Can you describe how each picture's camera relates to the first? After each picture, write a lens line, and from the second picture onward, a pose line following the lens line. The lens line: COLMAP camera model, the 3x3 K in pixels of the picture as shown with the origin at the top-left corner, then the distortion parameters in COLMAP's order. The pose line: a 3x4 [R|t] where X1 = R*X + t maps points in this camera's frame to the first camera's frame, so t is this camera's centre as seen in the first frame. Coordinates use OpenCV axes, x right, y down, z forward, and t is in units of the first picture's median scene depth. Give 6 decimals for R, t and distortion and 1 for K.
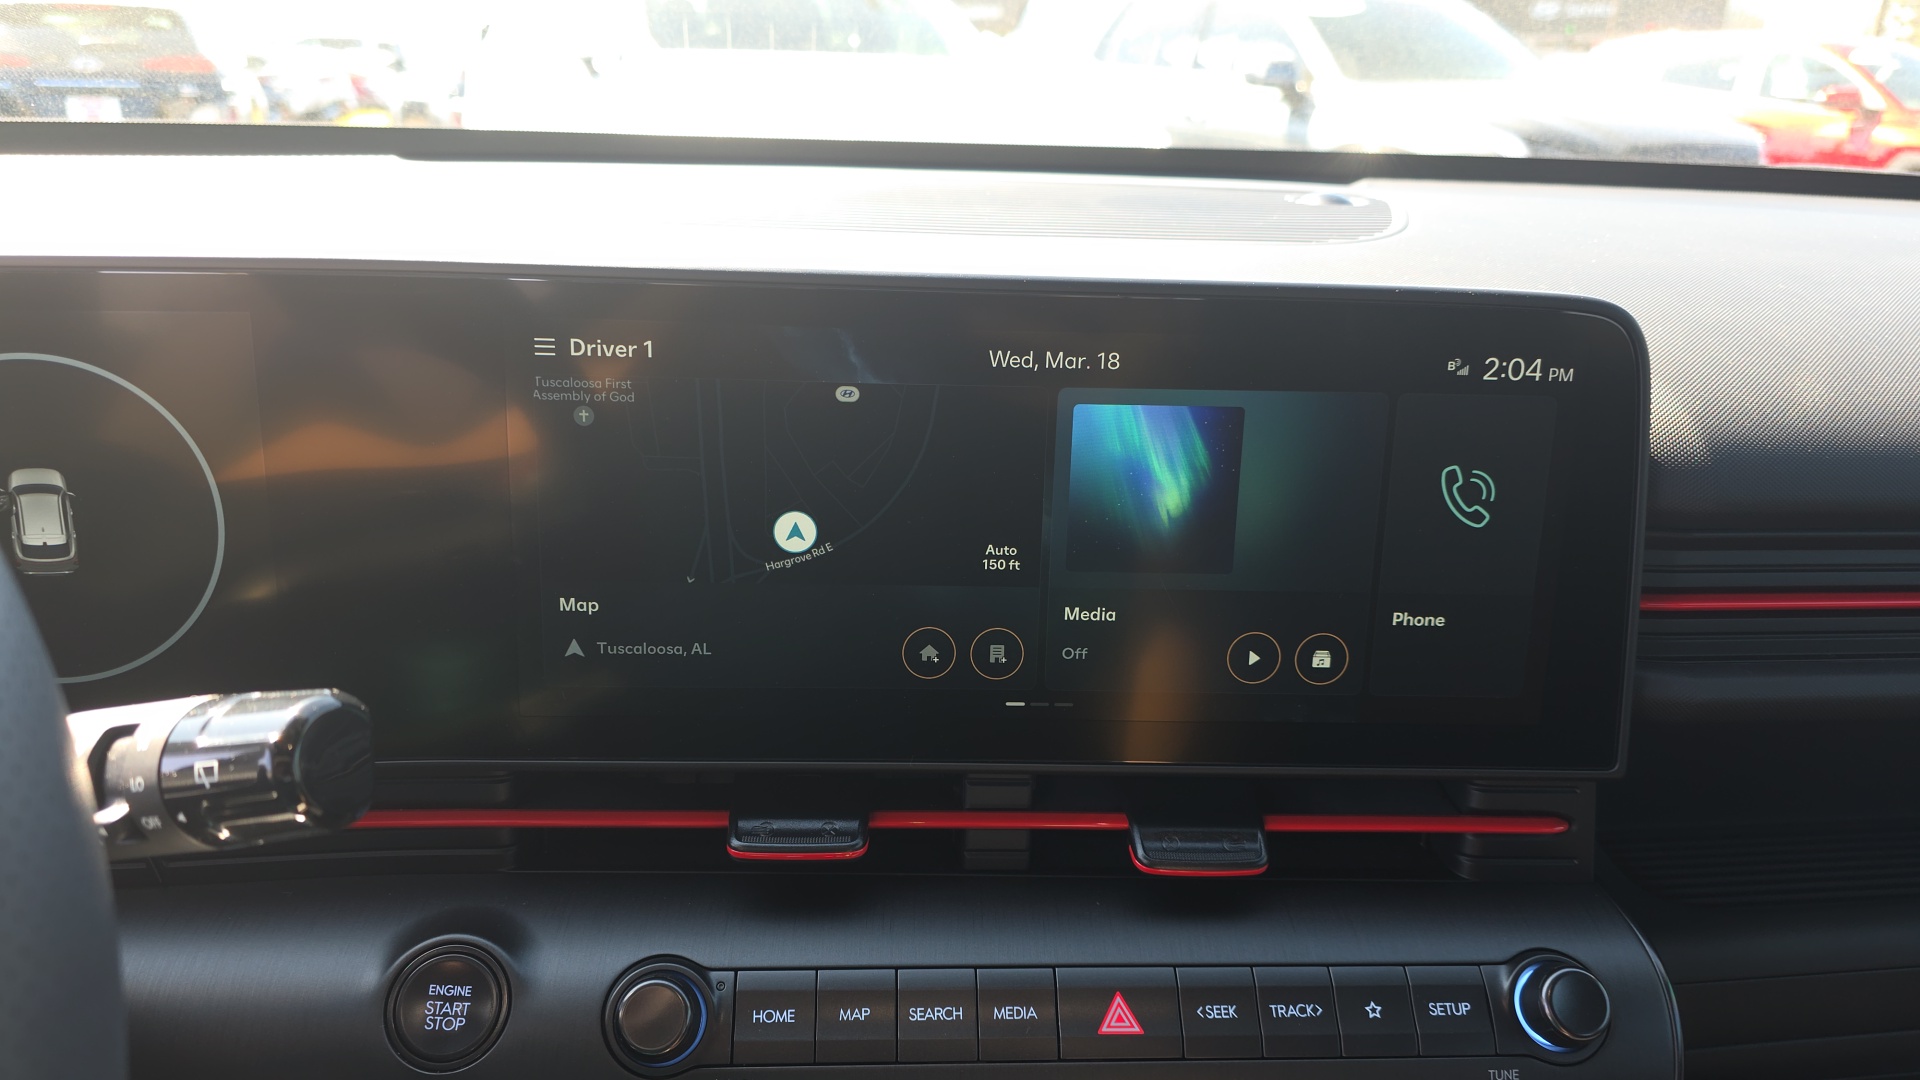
lens RADIAL K [[1304.8, 0, 943.5], [0, 1304.8, 550.6], [0, 0, 1]] dist [0.063220, -0.068190]
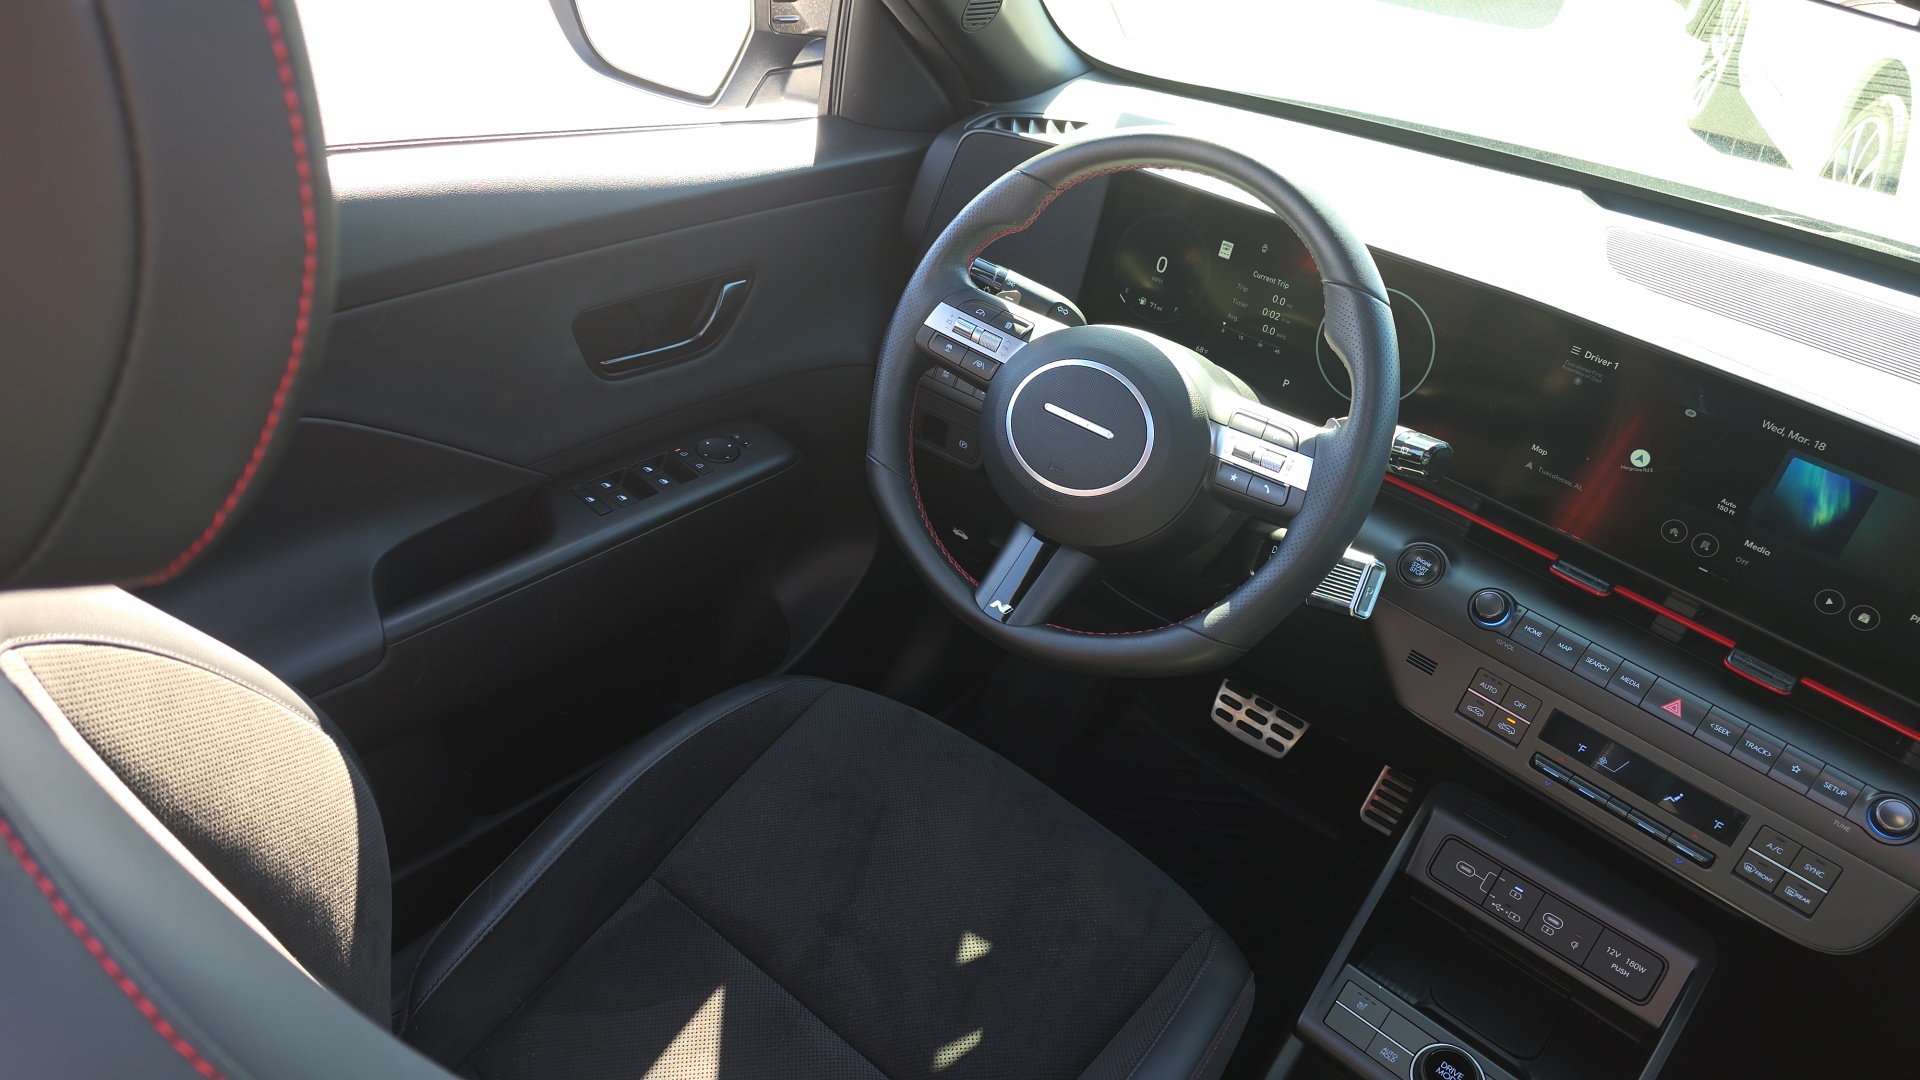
lens RADIAL K [[1304.8, 0, 920.2], [0, 1304.8, 540.3], [0, 0, 1]] dist [0.063220, -0.068190]
pose [[0.641877, 0.447191, -0.622908, 0.595678], [-0.344584, 0.893914, 0.286671, -0.116342], [0.685023, 0.030637, 0.727877, -1.599574]]
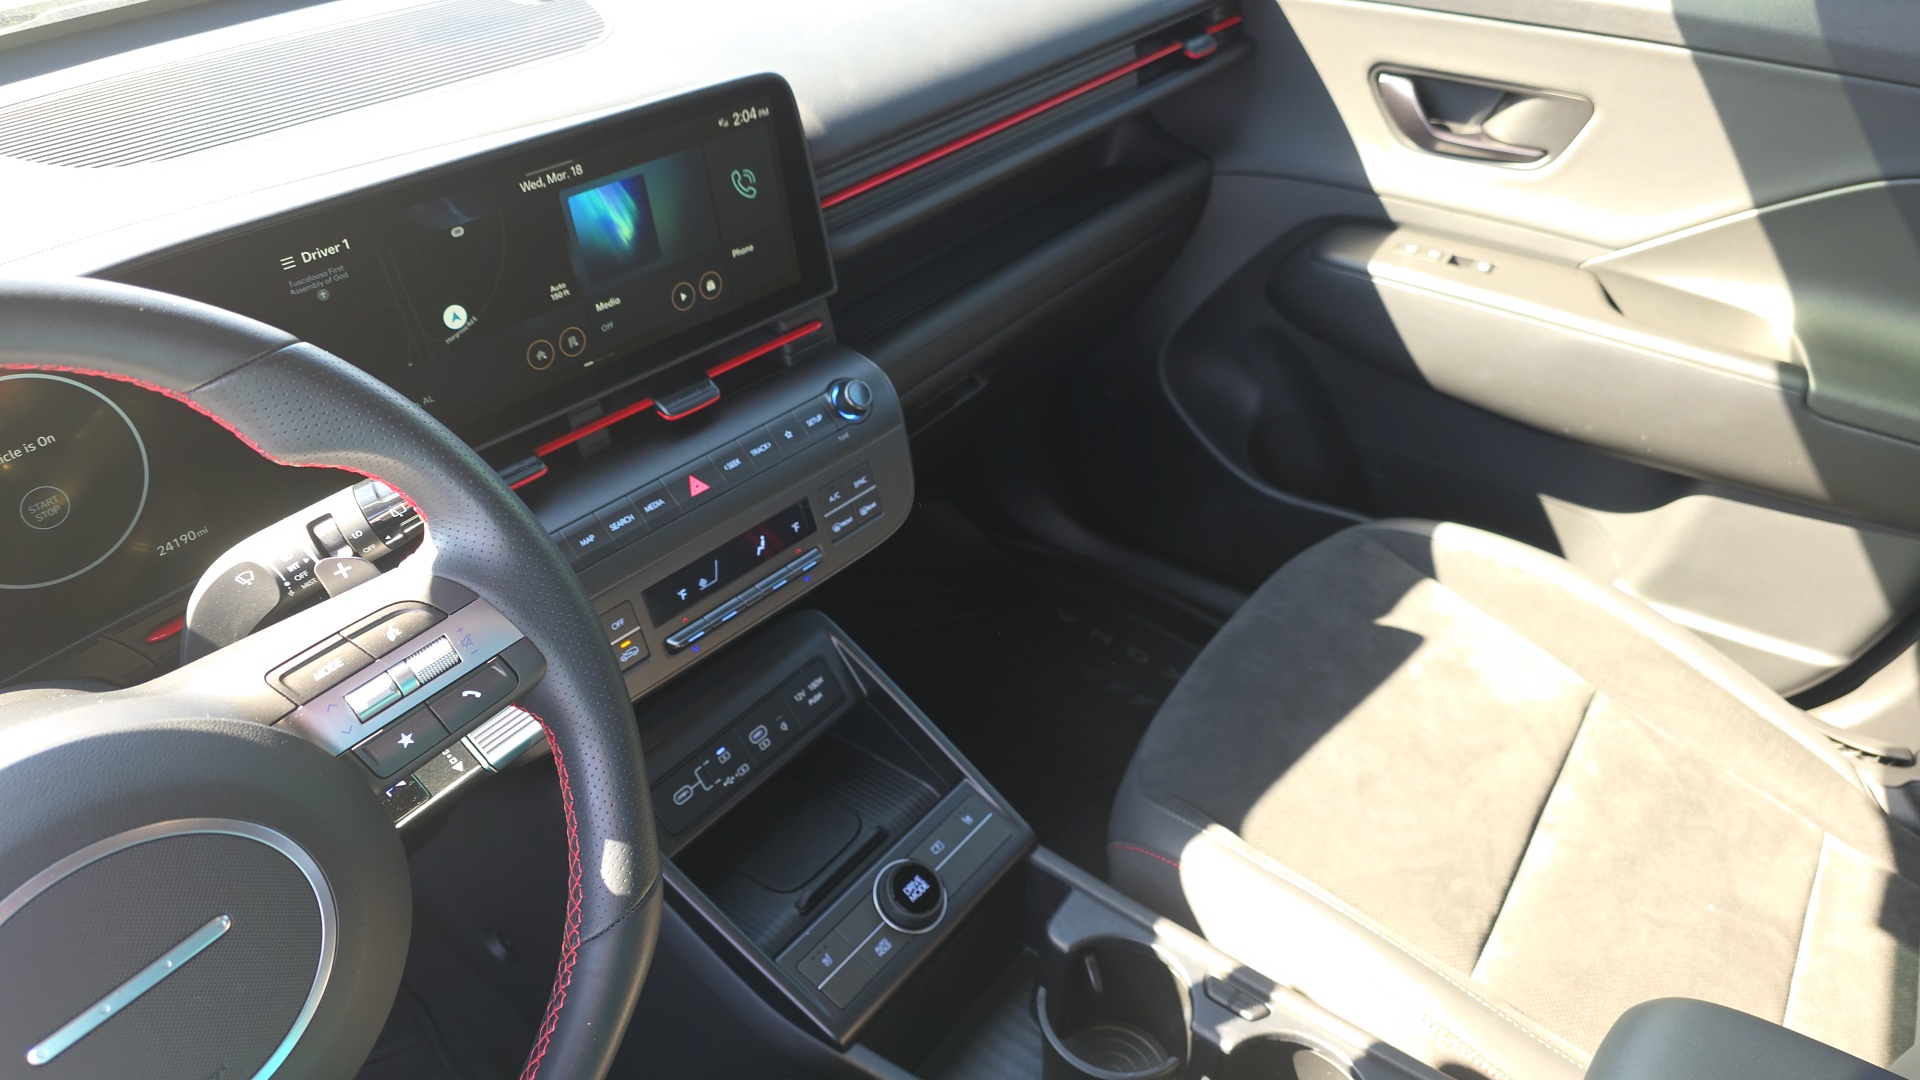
lens RADIAL K [[1304.8, 0, 941.2], [0, 1304.8, 541.5], [0, 0, 1]] dist [0.063220, -0.068190]
pose [[0.707117, -0.448455, 0.546694, -0.751838], [0.267713, 0.885390, 0.380018, -0.243830], [-0.654458, -0.122360, 0.746132, -0.790089]]
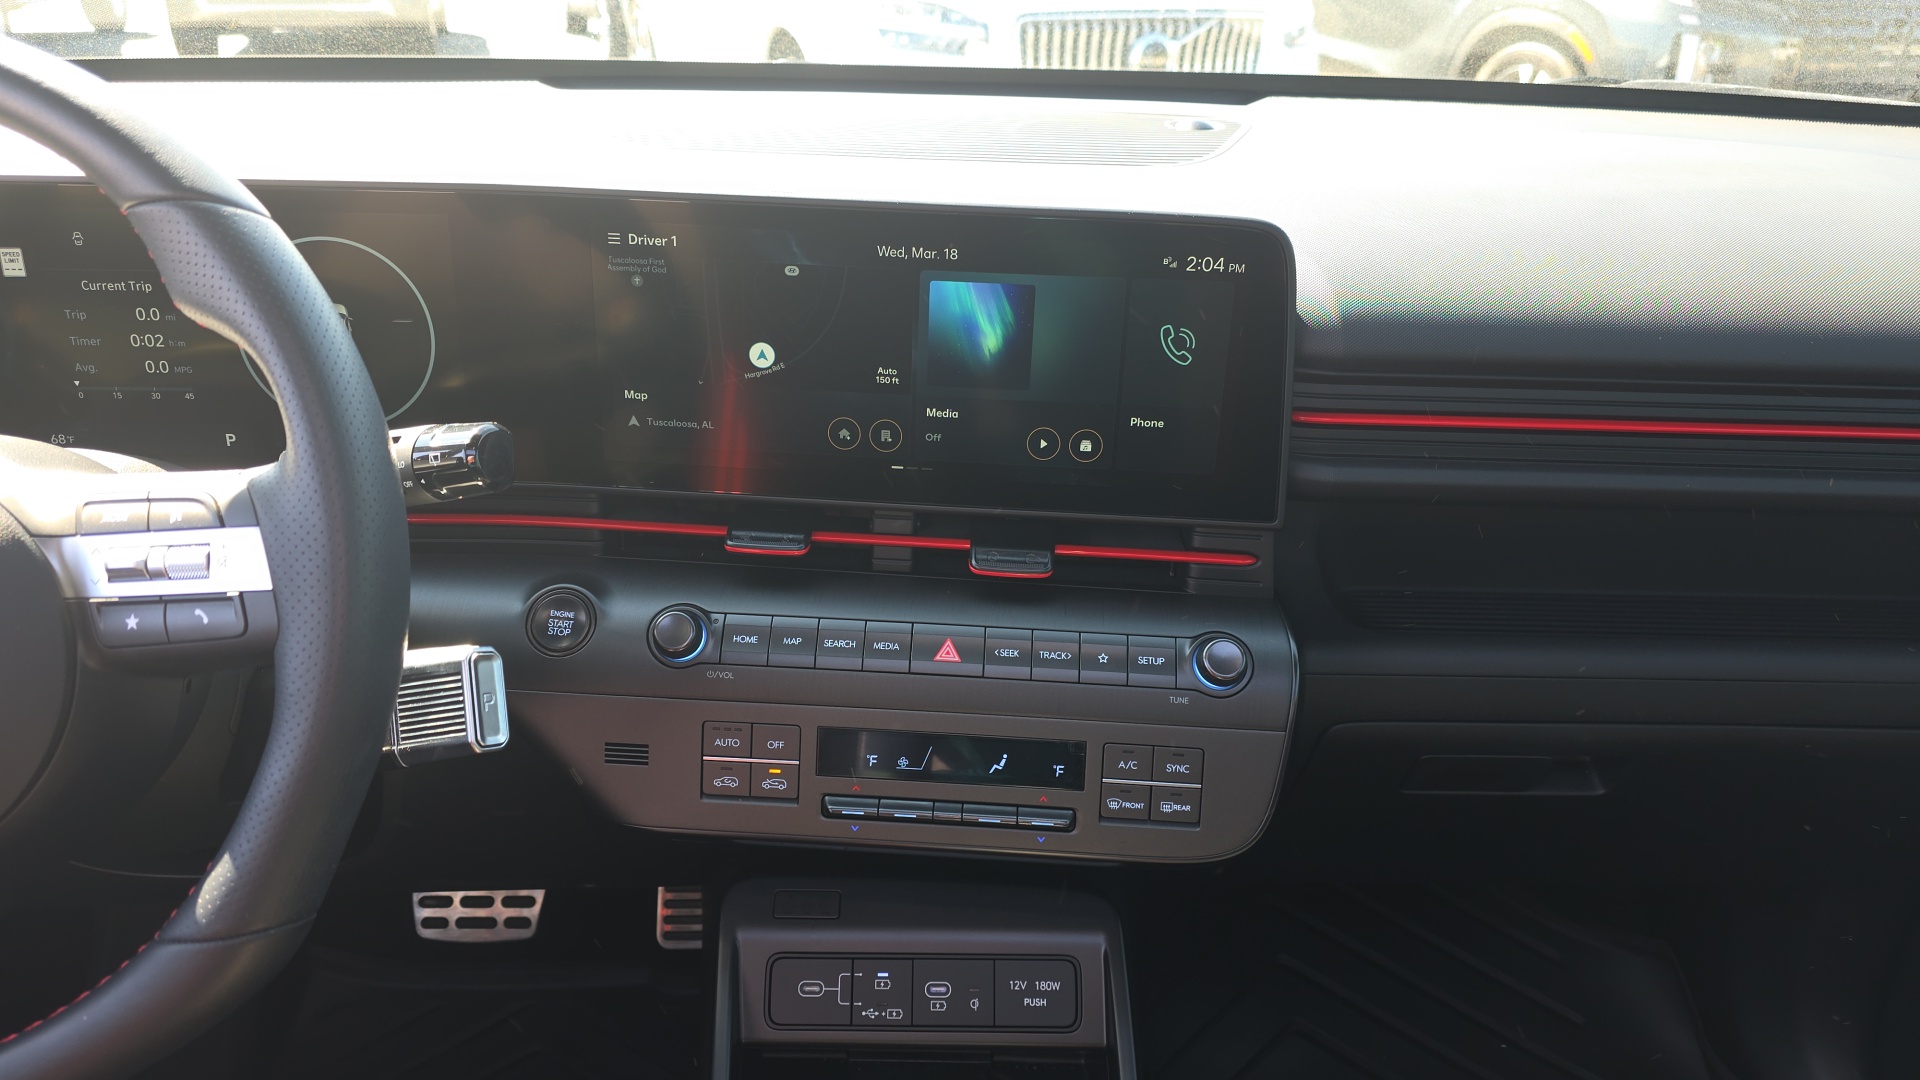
lens RADIAL K [[1304.8, 0, 952.2], [0, 1304.8, 545.0], [0, 0, 1]] dist [0.063220, -0.068190]
pose [[0.993118, 0.044252, -0.108438, 0.311985], [-0.032097, 0.993260, 0.111374, 0.032091], [0.112635, -0.107127, 0.987845, -0.627696]]
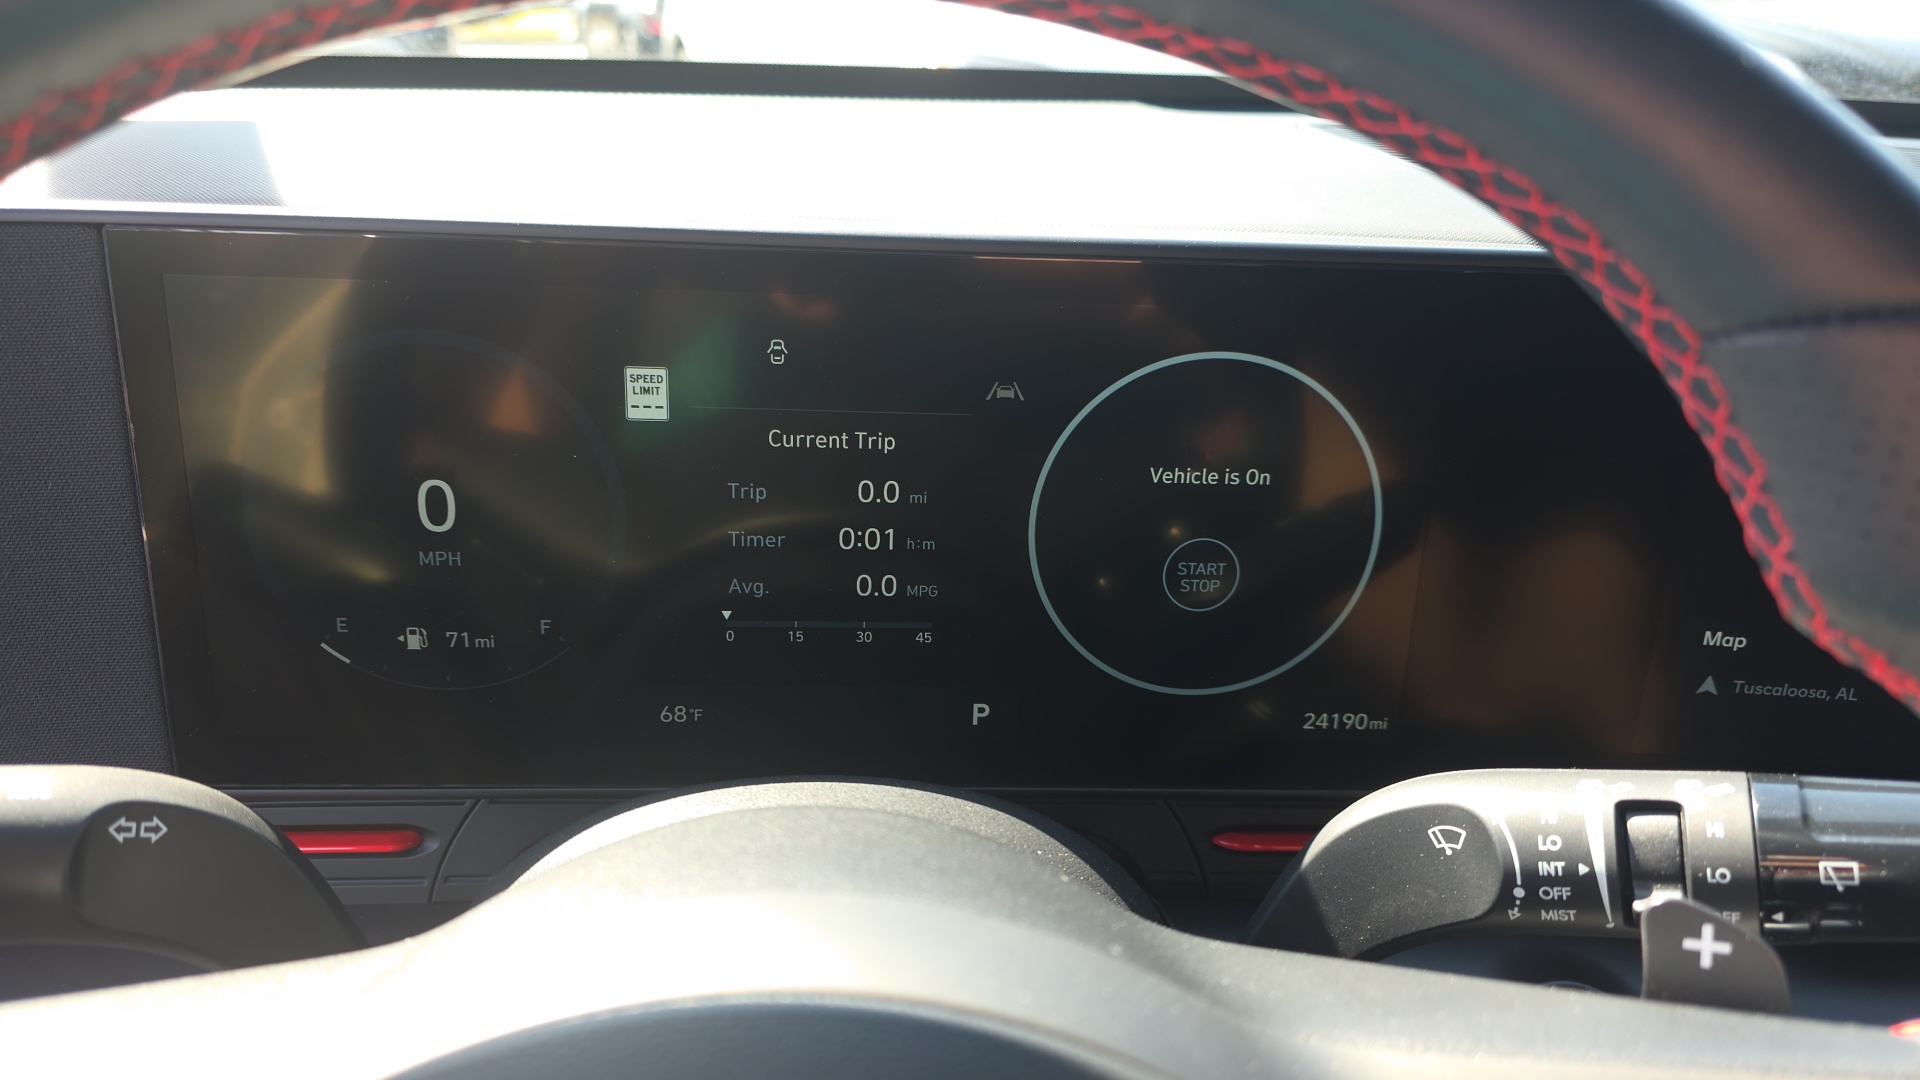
lens RADIAL K [[1304.8, 0, 956.4], [0, 1304.8, 538.2], [0, 0, 1]] dist [0.063220, -0.068190]
pose [[0.994794, 0.049054, -0.089324, -0.724324], [-0.044286, 0.997525, 0.054608, -0.054971], [0.091781, -0.050368, 0.994505, 0.041069]]
